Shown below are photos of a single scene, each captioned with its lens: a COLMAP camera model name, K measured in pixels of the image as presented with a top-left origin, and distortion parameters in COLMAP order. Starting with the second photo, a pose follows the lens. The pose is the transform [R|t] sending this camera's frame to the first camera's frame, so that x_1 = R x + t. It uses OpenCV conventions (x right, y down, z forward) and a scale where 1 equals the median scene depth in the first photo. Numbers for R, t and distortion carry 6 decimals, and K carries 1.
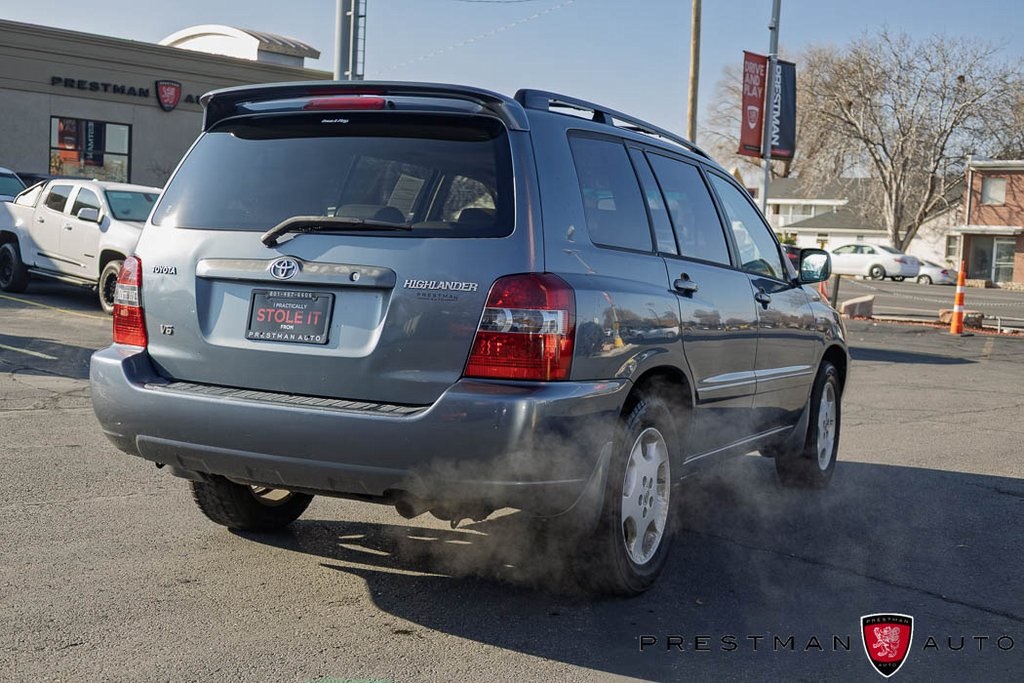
lens RADIAL K [[1348.0, 0, 512.1], [0, 1348.0, 359.0], [0, 0, 1]] dist [-0.010381, 0.035420]
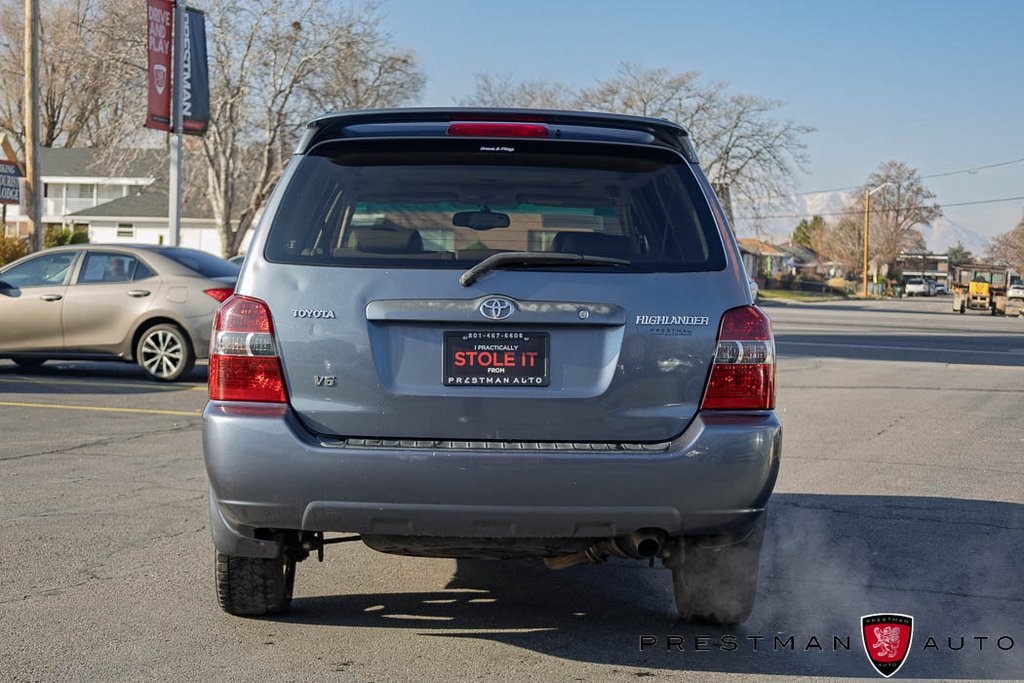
lens RADIAL K [[1891.9, 0, 512.0], [0, 1891.9, 341.5], [0, 0, 1]] dist [0.052402, 0.078818]
pose [[0.871842, -0.043378, 0.487863, -0.179630], [0.056297, 0.998344, -0.011840, -0.006188], [-0.486541, 0.037788, 0.872840, -0.035340]]
